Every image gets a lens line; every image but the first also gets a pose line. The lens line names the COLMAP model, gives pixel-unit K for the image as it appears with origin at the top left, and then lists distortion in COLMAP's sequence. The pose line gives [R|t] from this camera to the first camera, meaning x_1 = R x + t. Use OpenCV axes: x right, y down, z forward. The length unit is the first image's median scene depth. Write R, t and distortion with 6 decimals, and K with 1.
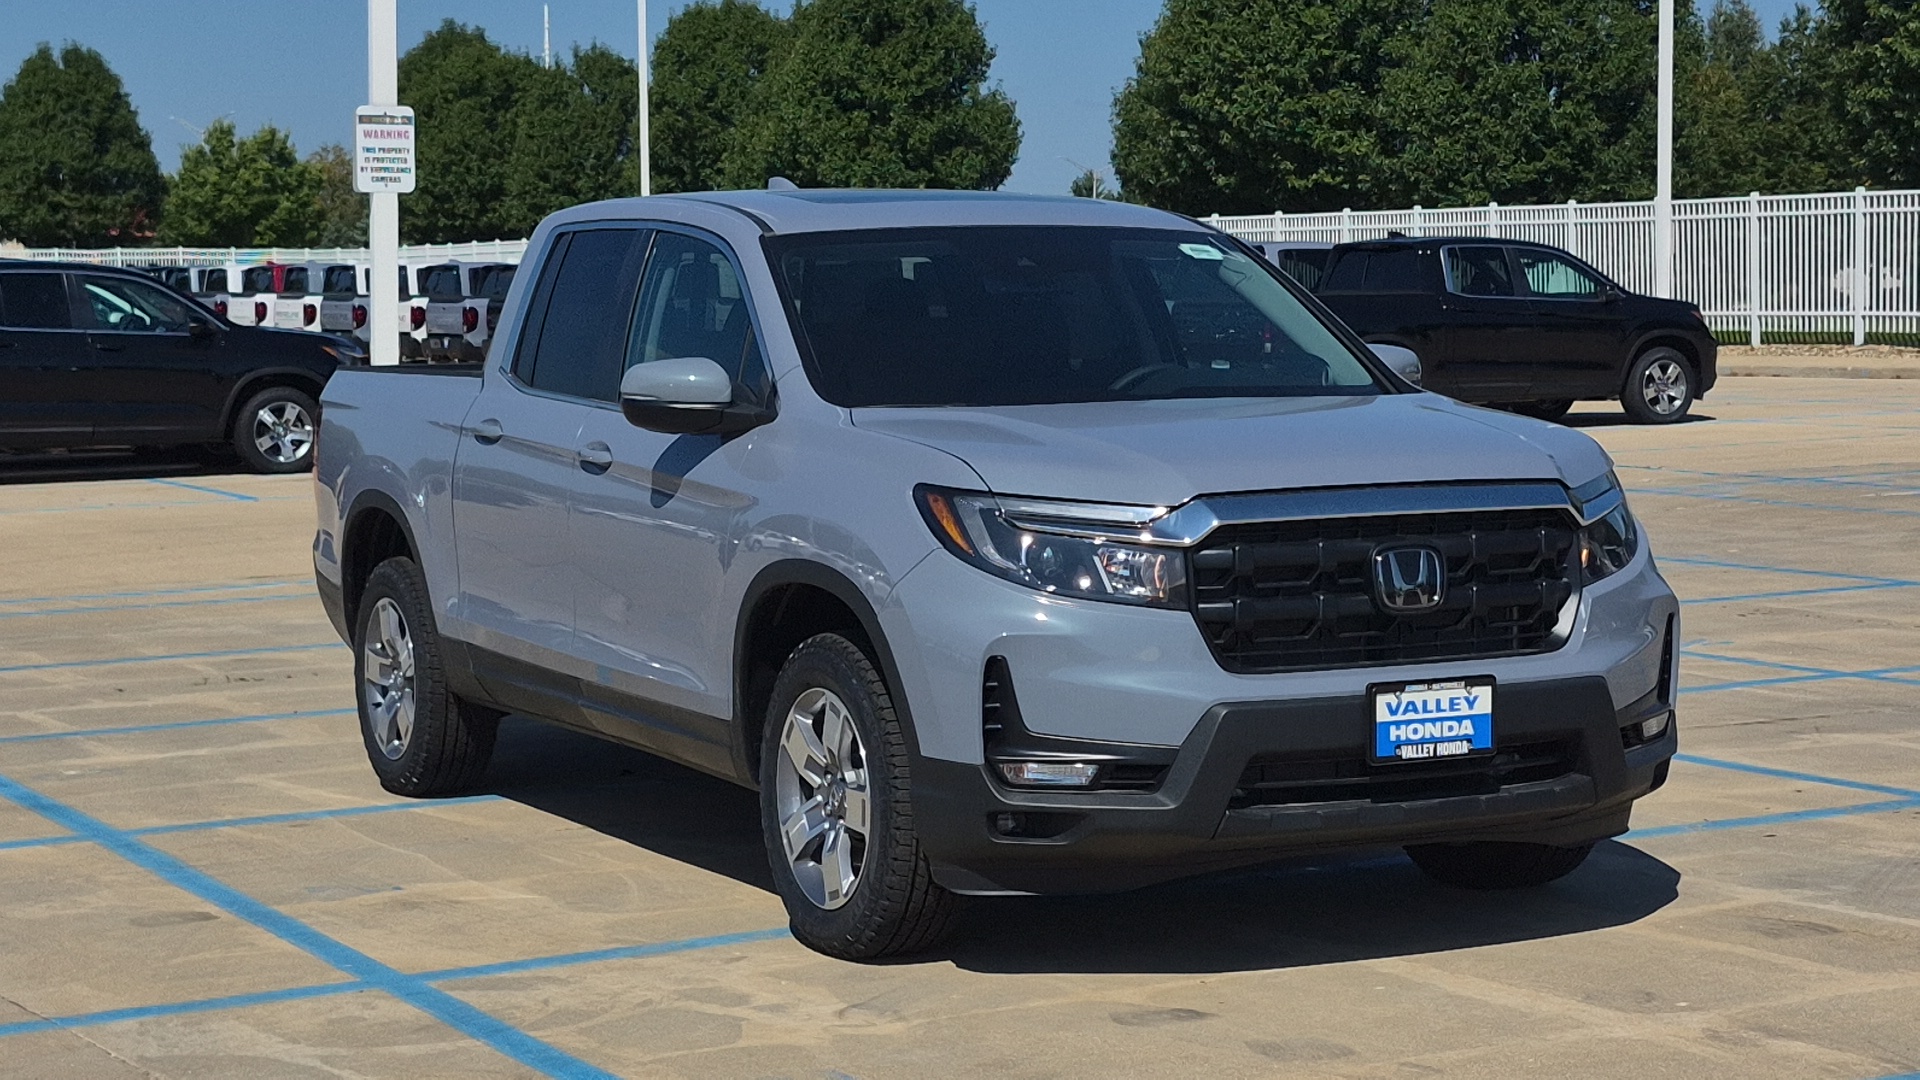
lens RADIAL K [[3400.4, 0, 957.1], [0, 3400.4, 541.1], [0, 0, 1]] dist [0.132300, 0.000000]
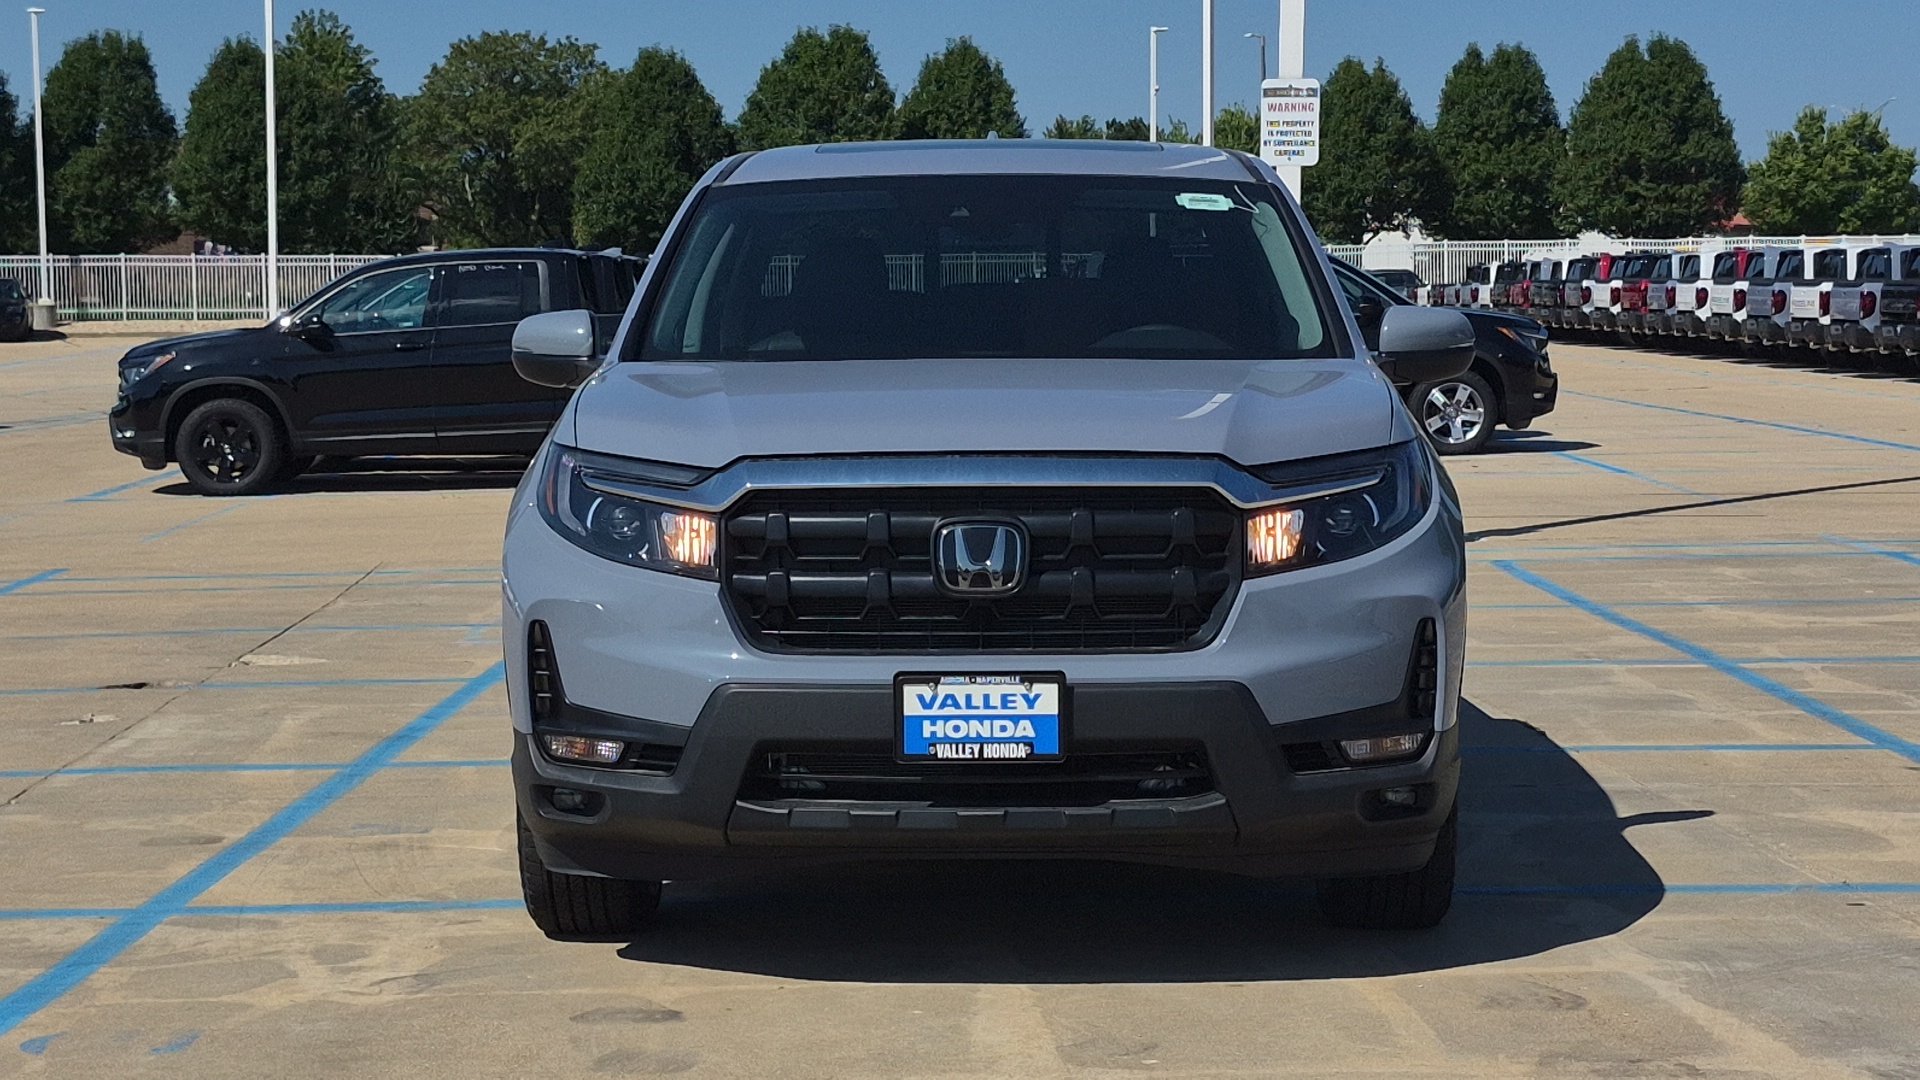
lens RADIAL K [[3400.4, 0, 955.9], [0, 3400.4, 536.8], [0, 0, 1]] dist [0.132300, 0.000000]
pose [[0.885616, 0.038604, -0.462811, 0.208405], [-0.037951, 0.999222, 0.010727, -0.001556], [0.462866, 0.008064, 0.886392, 0.079859]]
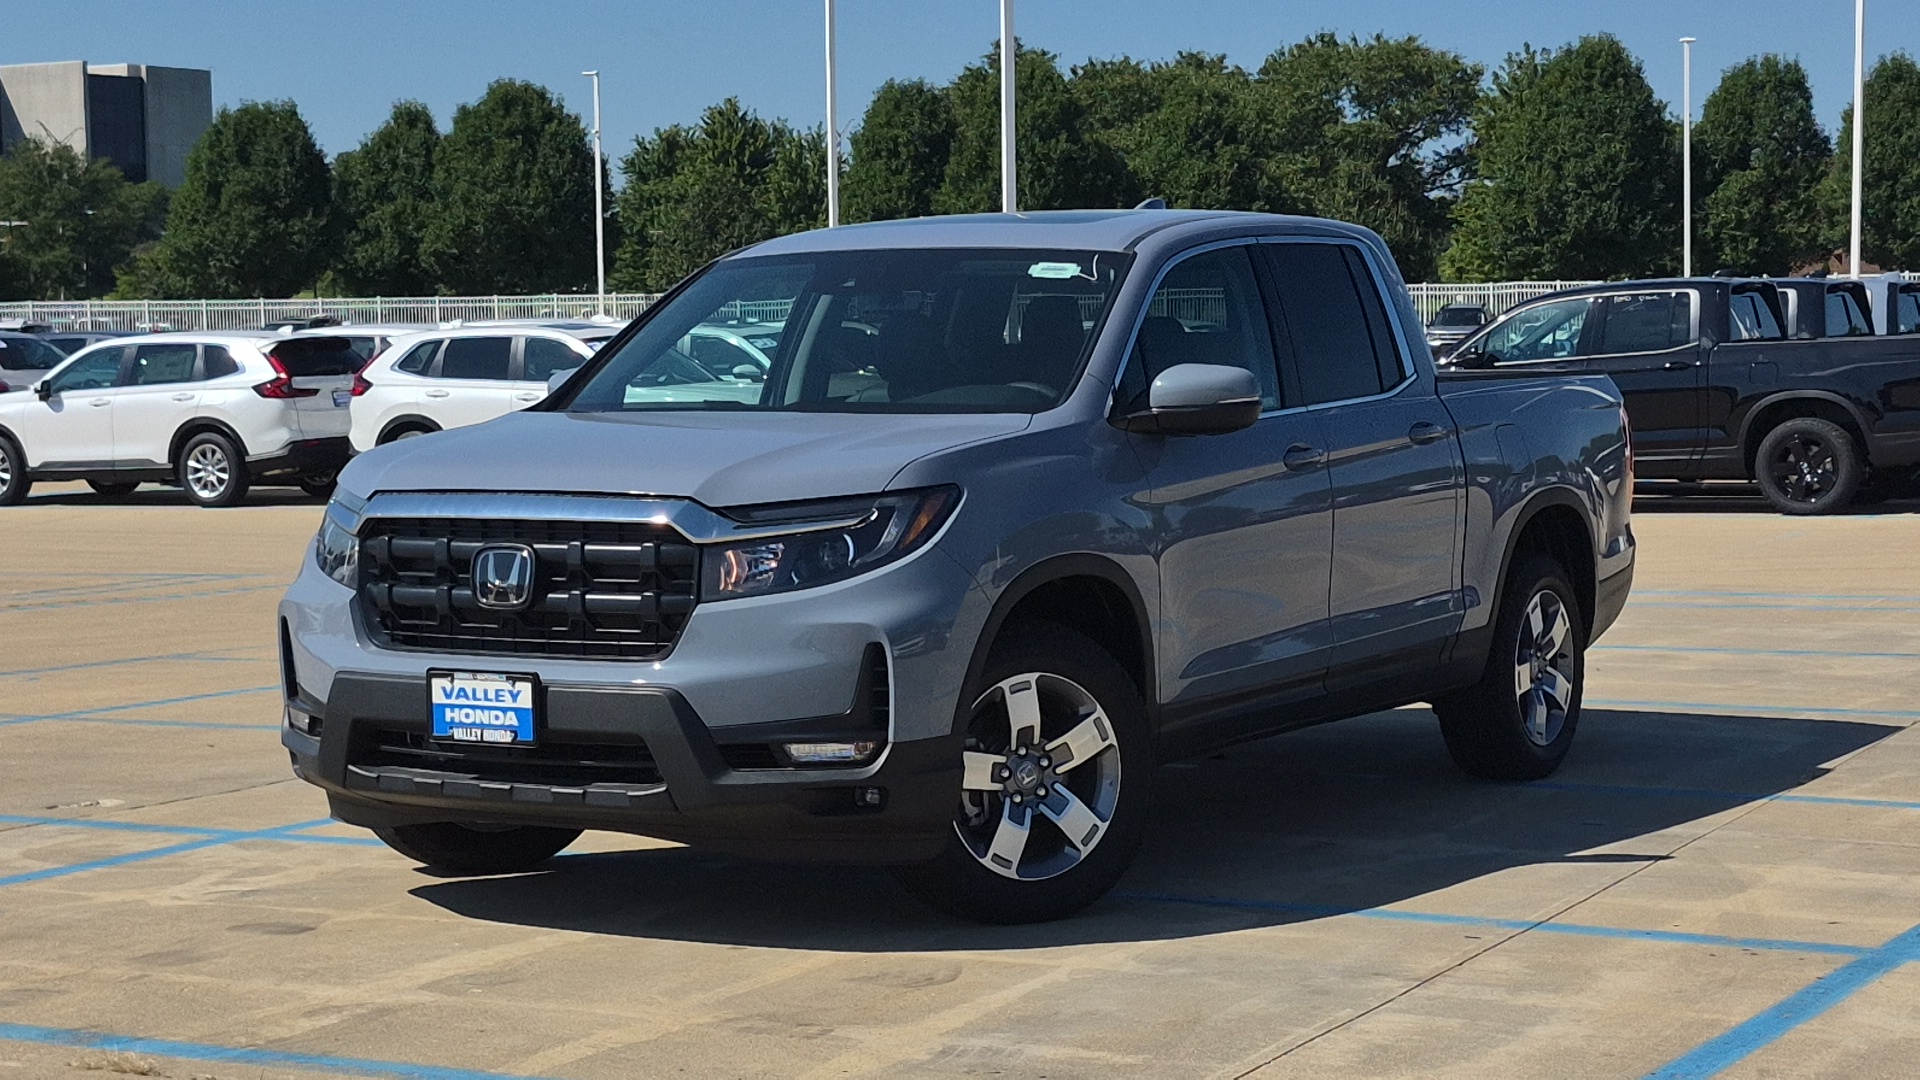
lens RADIAL K [[3400.4, 0, 955.8], [0, 3400.4, 546.5], [0, 0, 1]] dist [0.132300, 0.000000]
pose [[0.531111, 0.057744, -0.845332, 0.436393], [-0.054296, 0.997944, 0.034055, -0.016969], [0.845561, 0.027811, 0.533154, 0.209029]]
